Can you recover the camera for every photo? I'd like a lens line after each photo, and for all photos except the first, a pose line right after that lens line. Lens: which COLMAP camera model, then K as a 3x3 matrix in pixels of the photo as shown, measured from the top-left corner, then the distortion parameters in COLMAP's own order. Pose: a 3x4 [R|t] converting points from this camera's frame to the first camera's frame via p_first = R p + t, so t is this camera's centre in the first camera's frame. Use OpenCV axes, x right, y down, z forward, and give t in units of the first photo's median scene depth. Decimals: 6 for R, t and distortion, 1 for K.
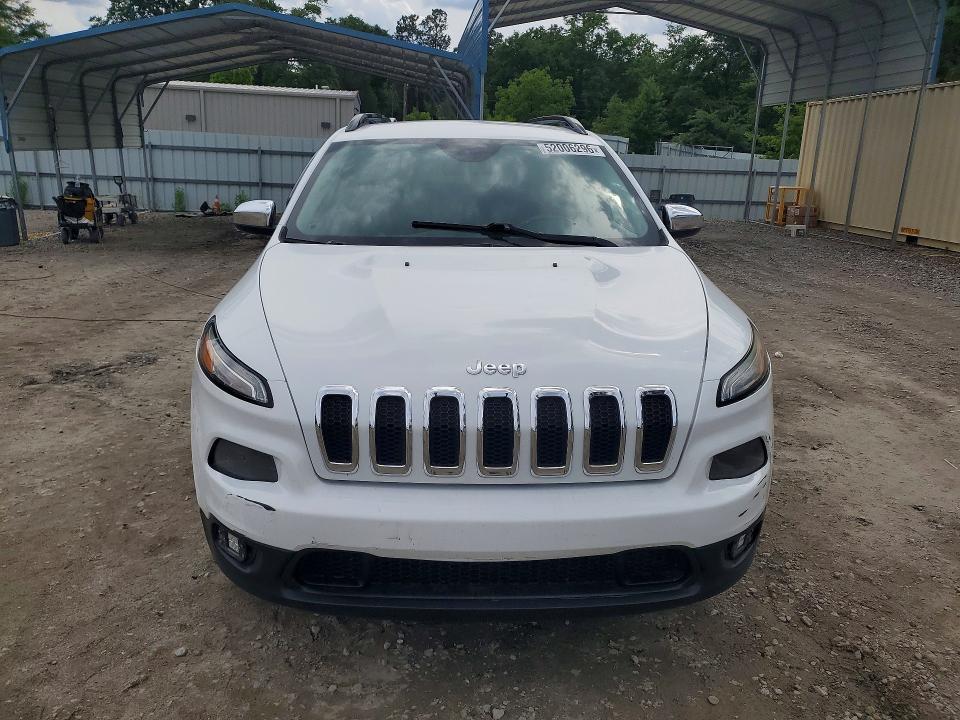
lens RADIAL K [[734.0, 0, 480.0], [0, 734.0, 360.0], [0, 0, 1]] dist [0.036318, -0.003414]
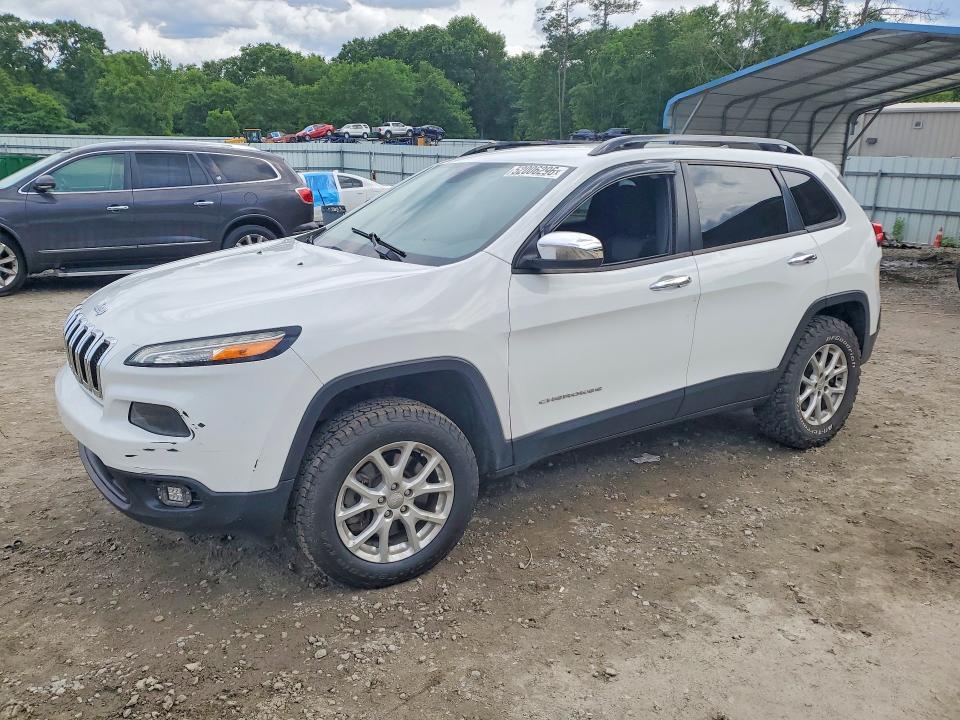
lens RADIAL K [[756.4, 0, 480.0], [0, 756.4, 360.0], [0, 0, 1]] dist [0.023815, -0.002026]
pose [[0.505912, 0.187432, -0.841975, 0.239759], [-0.226838, 0.970660, 0.079780, -0.024003], [0.832224, 0.150630, 0.533585, 0.113901]]
